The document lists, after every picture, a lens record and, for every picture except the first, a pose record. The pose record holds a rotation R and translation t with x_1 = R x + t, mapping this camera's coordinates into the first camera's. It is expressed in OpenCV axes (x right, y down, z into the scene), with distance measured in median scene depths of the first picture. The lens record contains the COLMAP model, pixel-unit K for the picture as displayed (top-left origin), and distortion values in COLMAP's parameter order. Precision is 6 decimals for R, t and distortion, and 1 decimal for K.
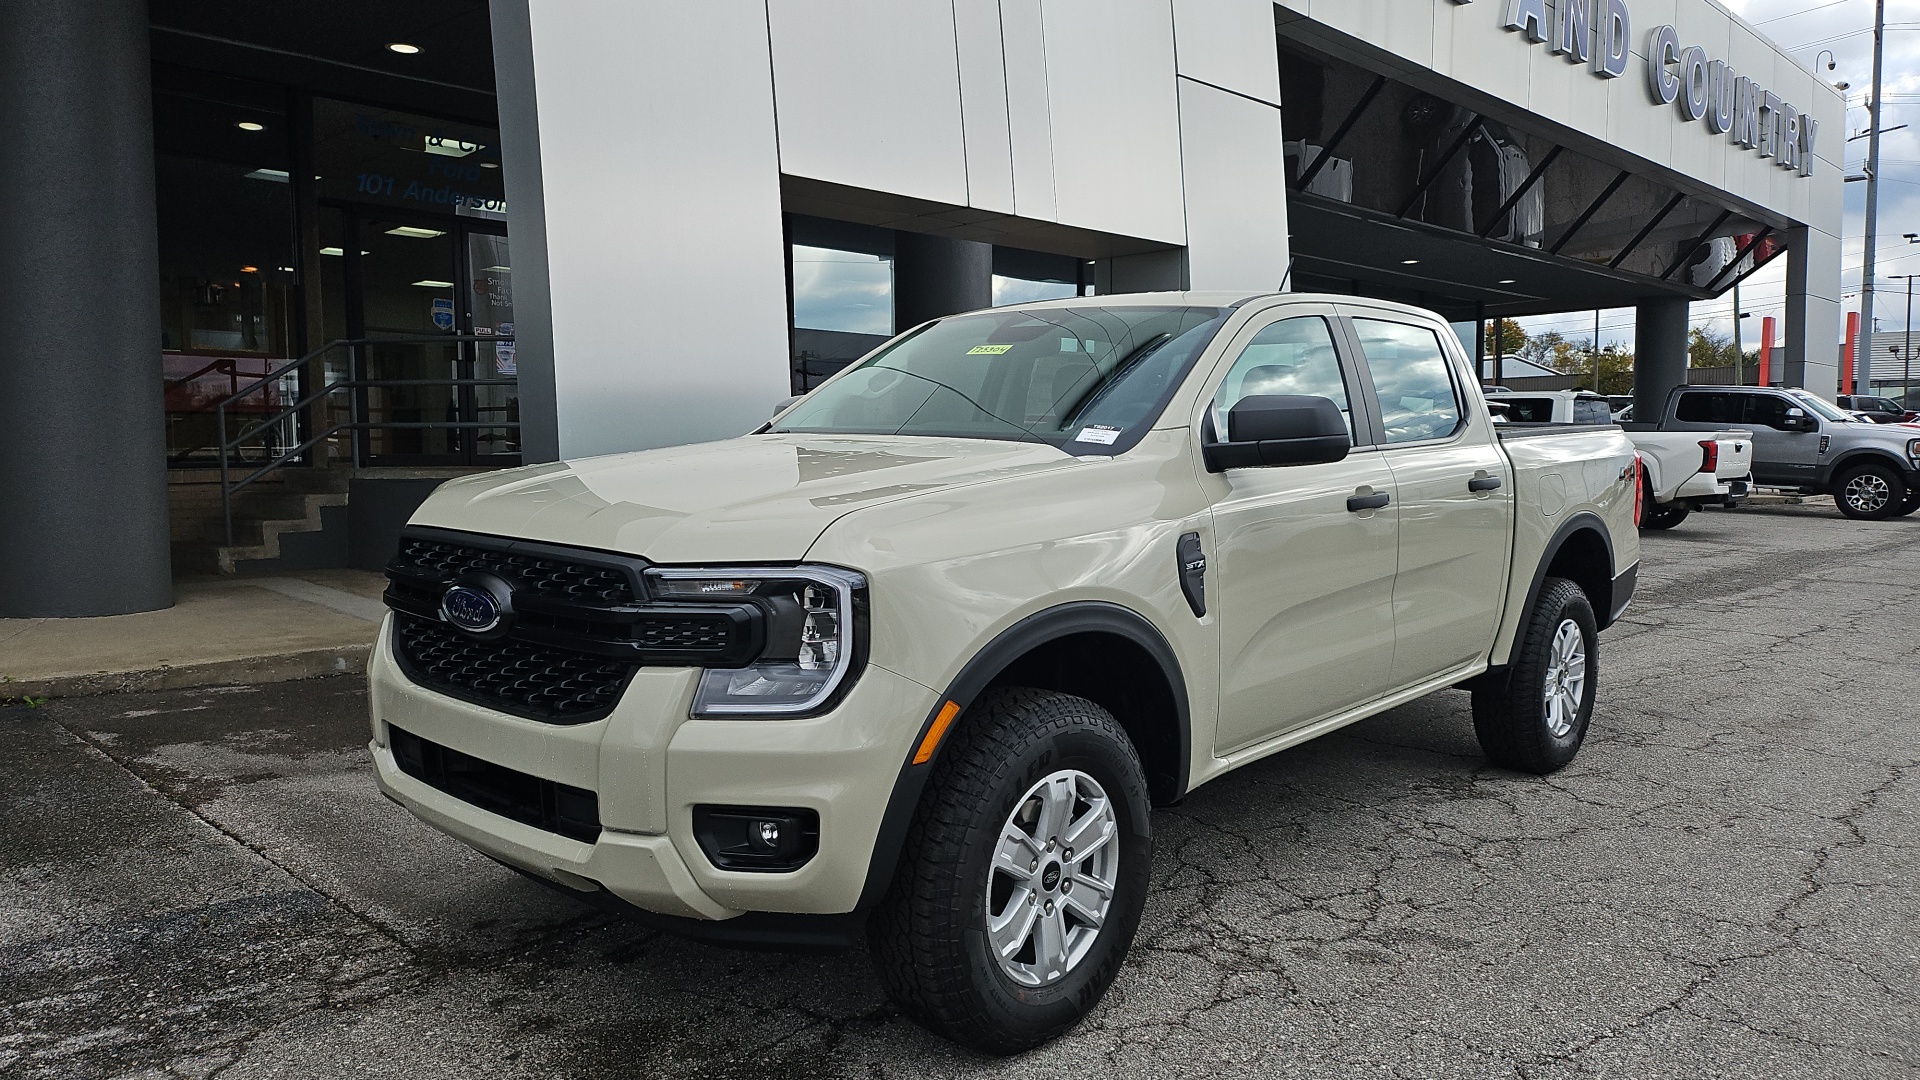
lens RADIAL K [[1341.2, 0, 968.5], [0, 1341.2, 539.1], [0, 0, 1]] dist [0.042707, -0.027597]
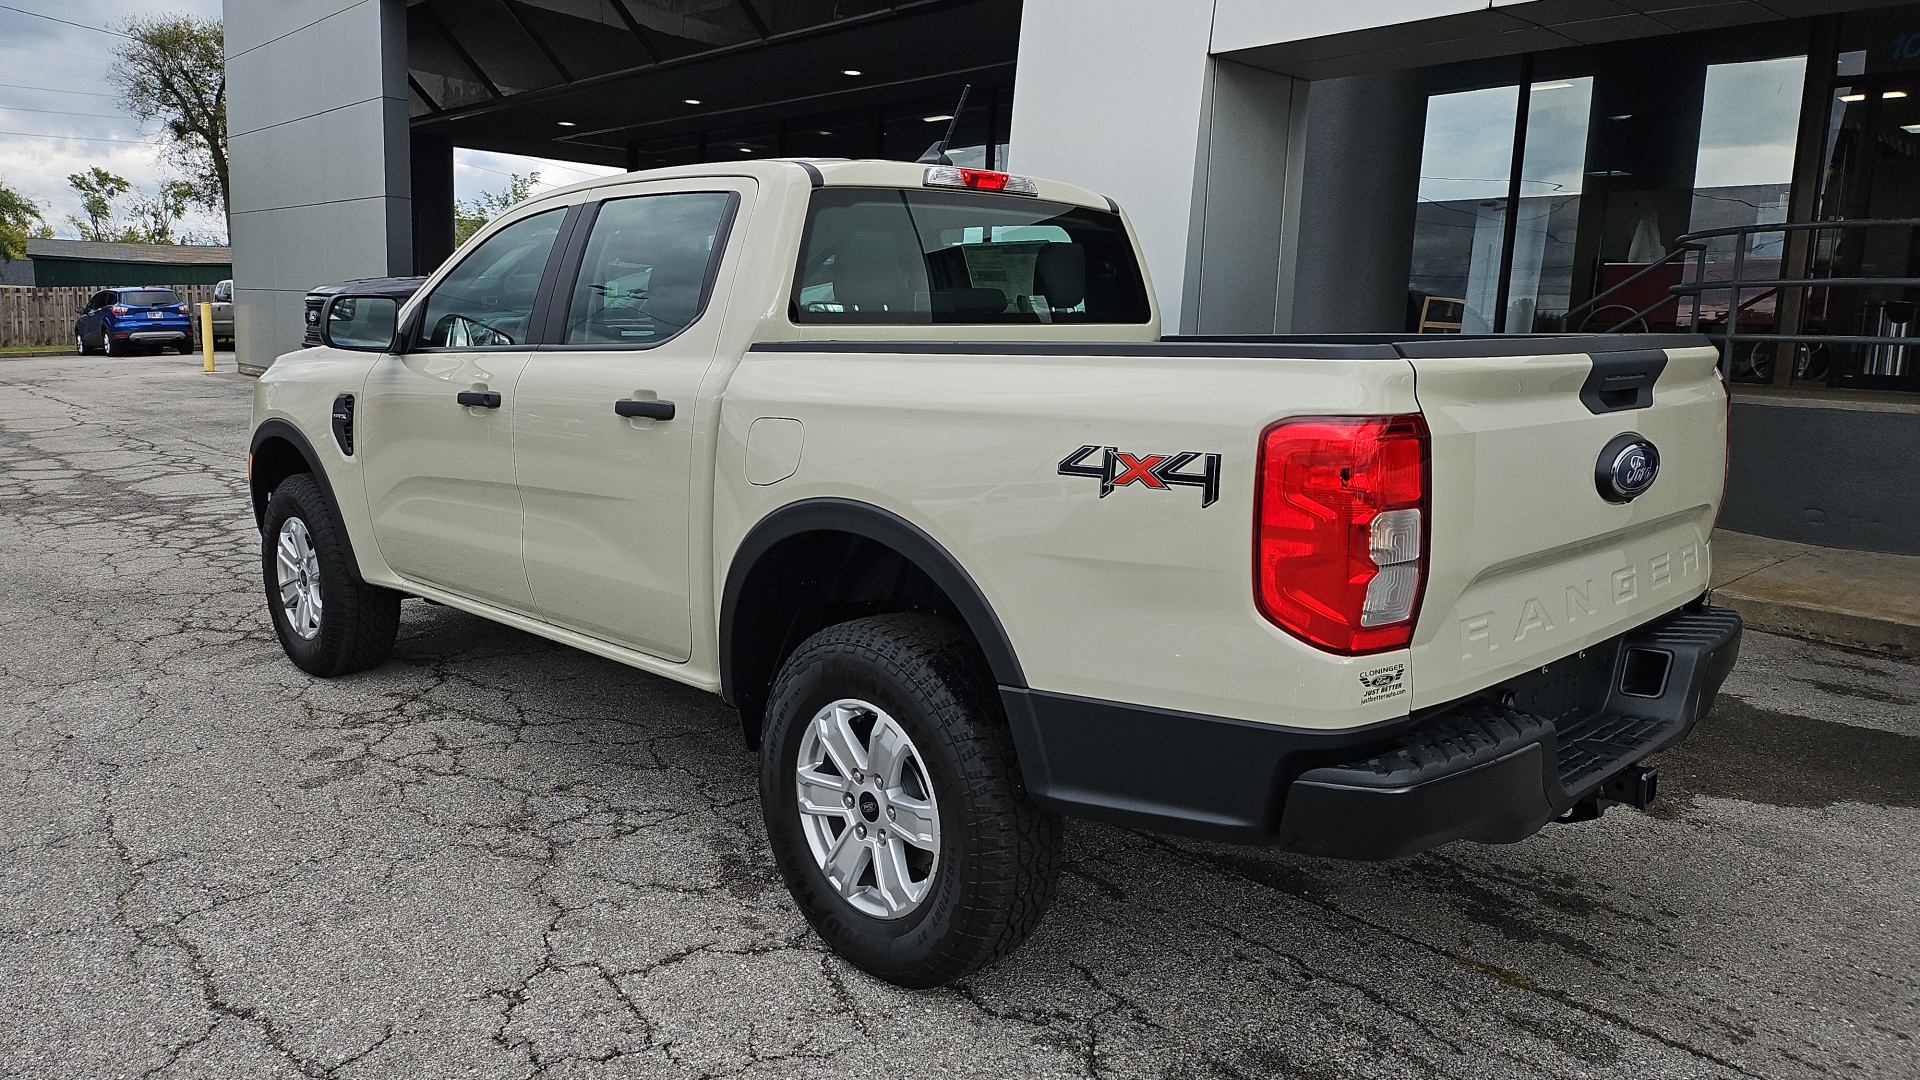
lens RADIAL K [[1341.2, 0, 974.4], [0, 1341.2, 539.4], [0, 0, 1]] dist [0.042707, -0.027597]
pose [[-0.055639, 0.156277, -0.986145, 1.437833], [-0.100259, 0.981808, 0.161247, -0.138081], [0.993404, 0.107841, -0.038959, 1.604415]]
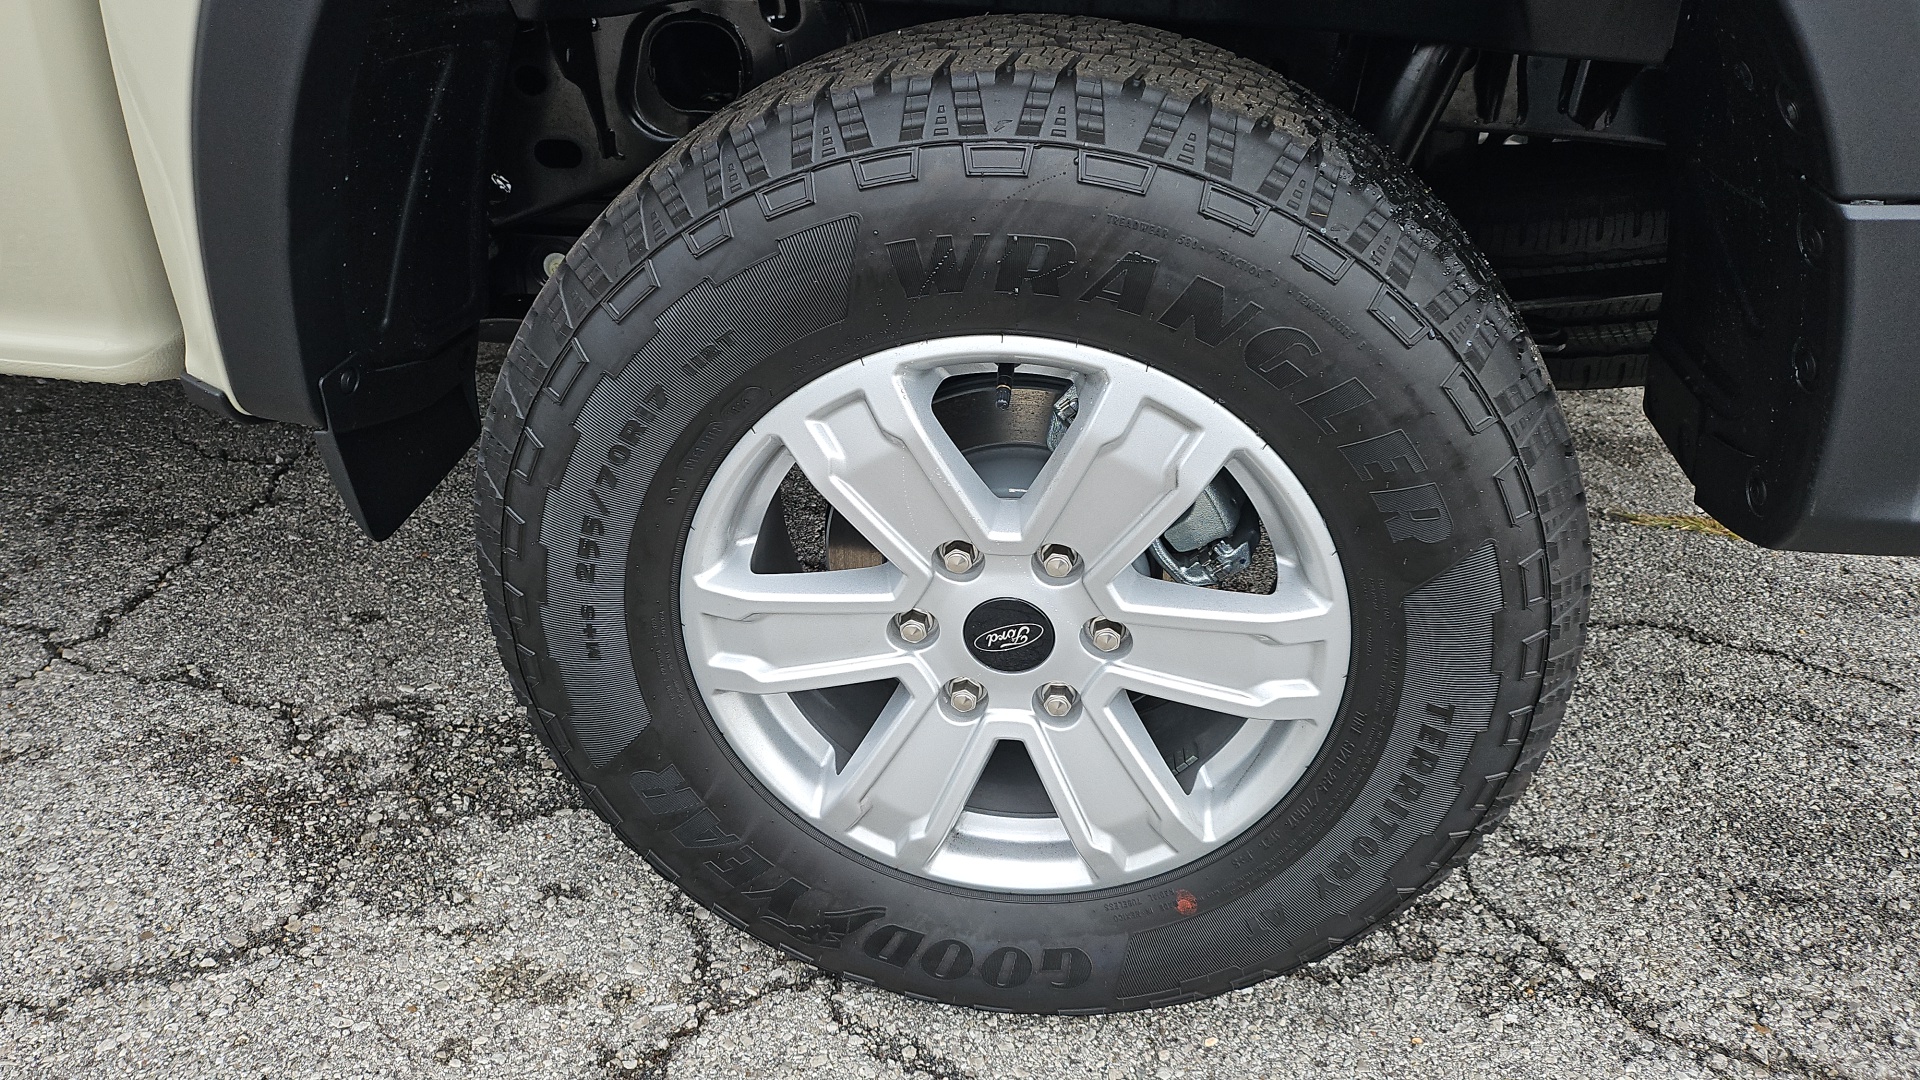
lens RADIAL K [[1341.2, 0, 973.4], [0, 1341.2, 521.1], [0, 0, 1]] dist [0.042707, -0.027597]
pose [[0.582400, 0.430043, -0.689836, 0.840372], [-0.122924, 0.885440, 0.448203, 0.016066], [0.803555, -0.176236, 0.568543, 1.371101]]
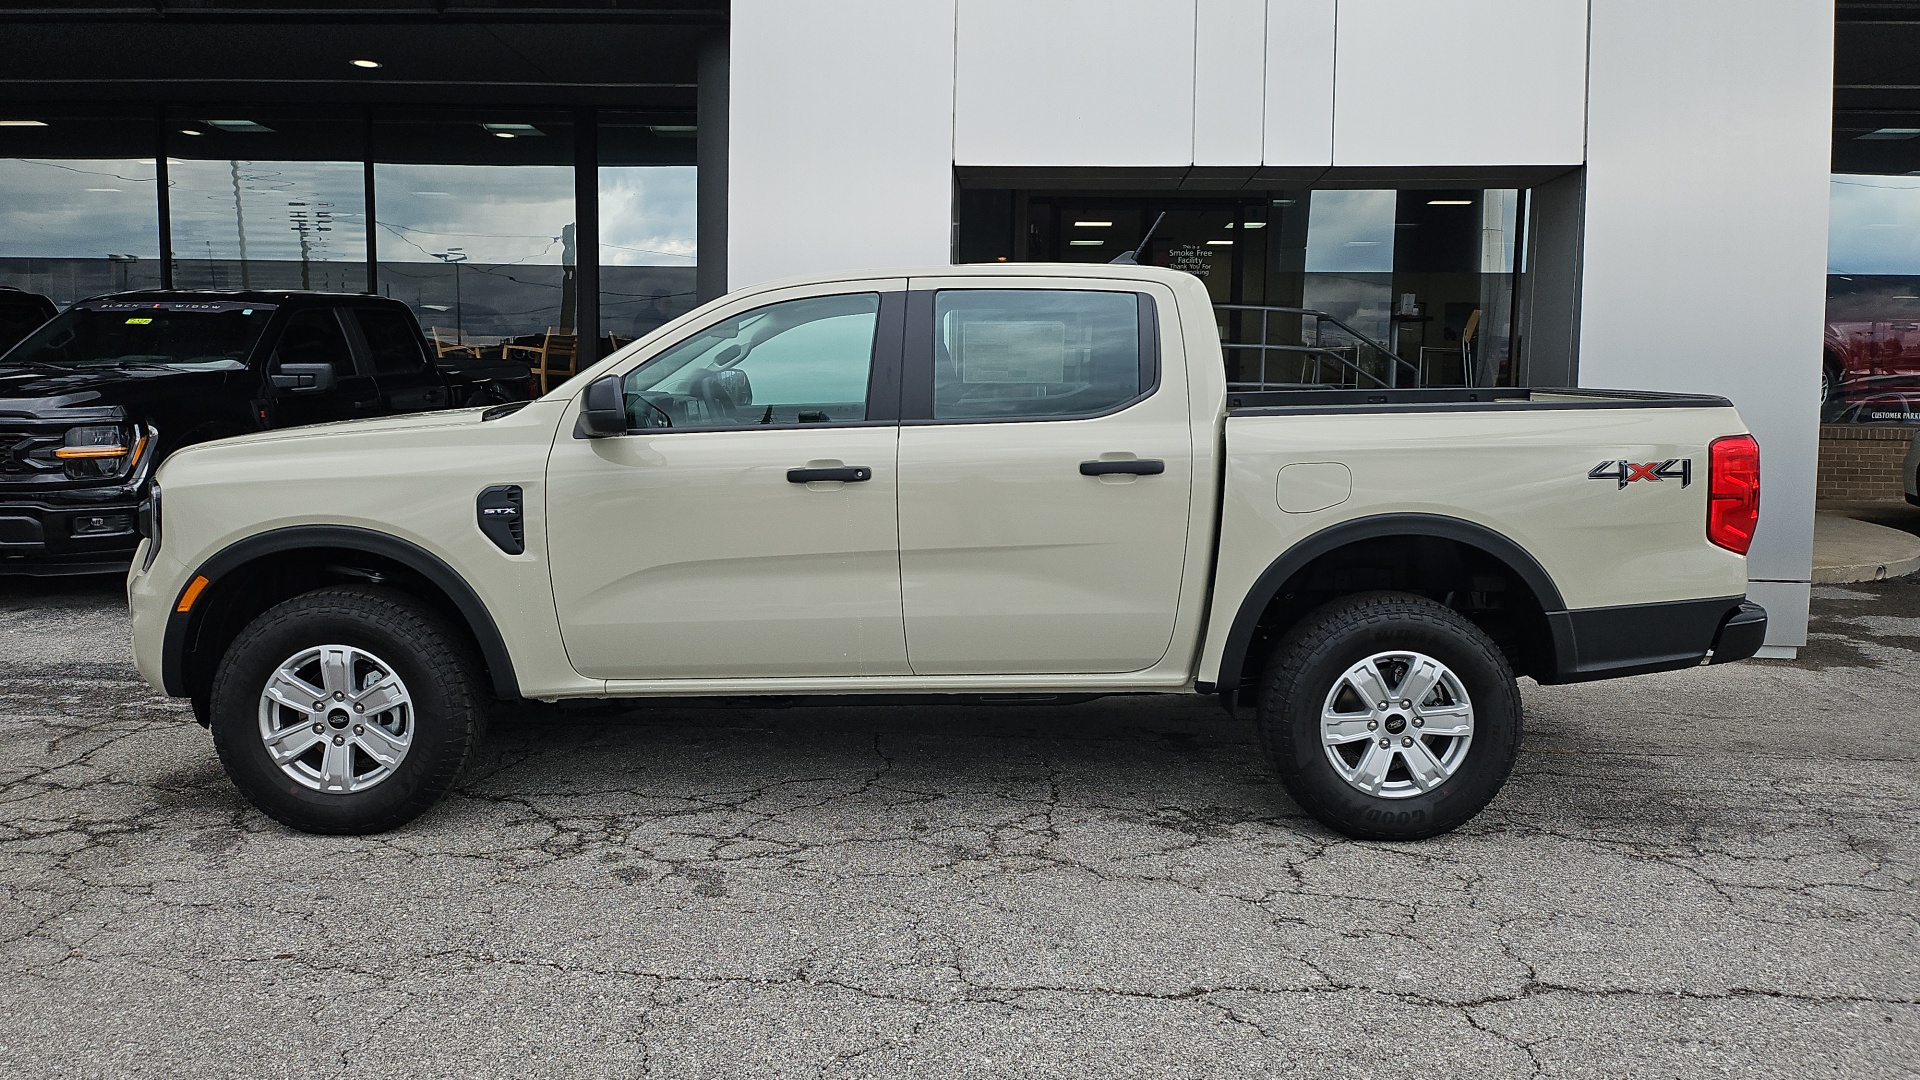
lens RADIAL K [[1341.2, 0, 956.9], [0, 1341.2, 543.9], [0, 0, 1]] dist [0.042707, -0.027597]
pose [[0.664795, 0.092862, -0.741231, 1.273882], [-0.062078, 0.995679, 0.069063, -0.058006], [0.744442, 0.000101, 0.667687, 0.449579]]
